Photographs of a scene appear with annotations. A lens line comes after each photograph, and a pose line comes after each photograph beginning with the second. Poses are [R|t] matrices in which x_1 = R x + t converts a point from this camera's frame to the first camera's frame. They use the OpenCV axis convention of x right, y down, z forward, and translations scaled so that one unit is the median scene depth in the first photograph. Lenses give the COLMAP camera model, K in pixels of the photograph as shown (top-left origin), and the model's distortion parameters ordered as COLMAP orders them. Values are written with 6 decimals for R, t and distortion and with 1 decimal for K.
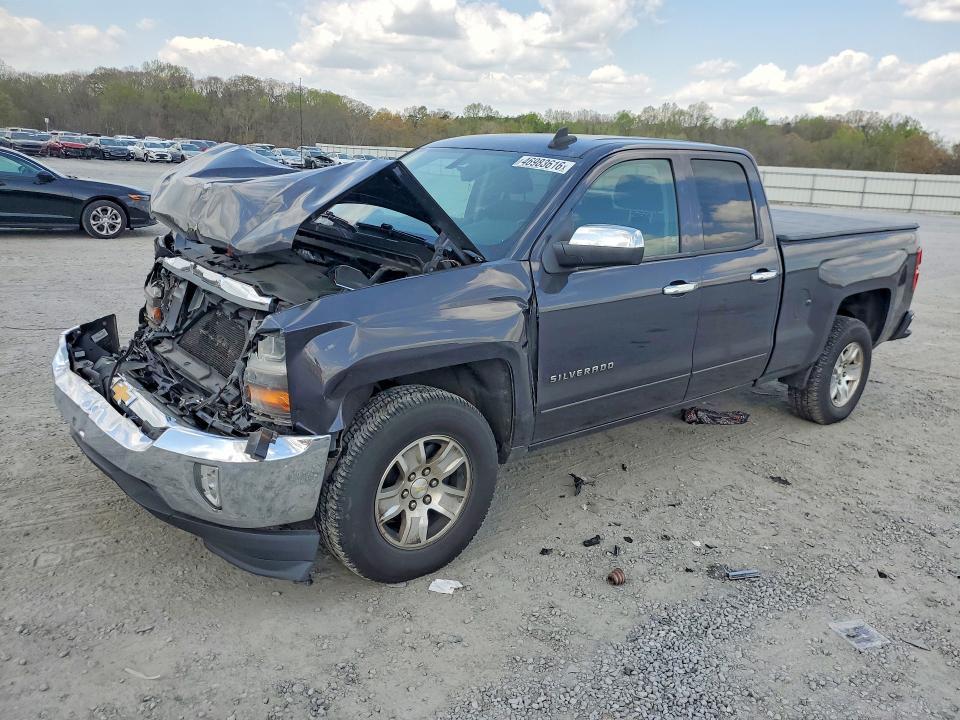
lens RADIAL K [[796.6, 0, 480.0], [0, 796.6, 360.0], [0, 0, 1]] dist [0.001862, -0.002631]
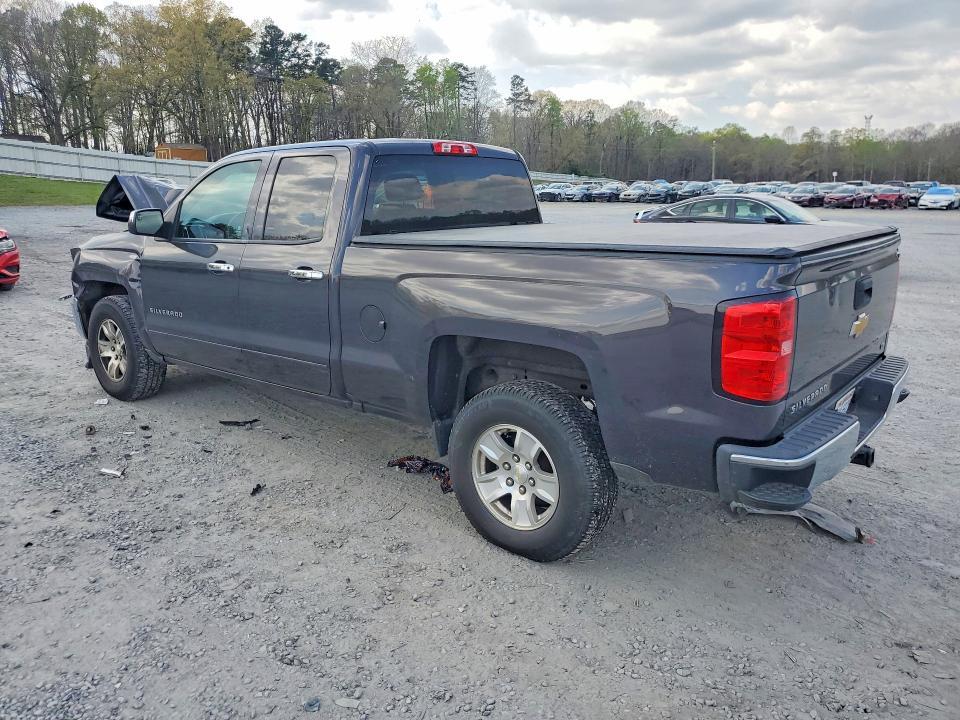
lens RADIAL K [[733.2, 0, 480.0], [0, 733.2, 360.0], [0, 0, 1]] dist [0.047397, -0.049890]
pose [[0.156583, 0.170963, -0.972756, 1.180199], [-0.234650, 0.963144, 0.131503, -0.173337], [0.959386, 0.207666, 0.190928, 0.972494]]
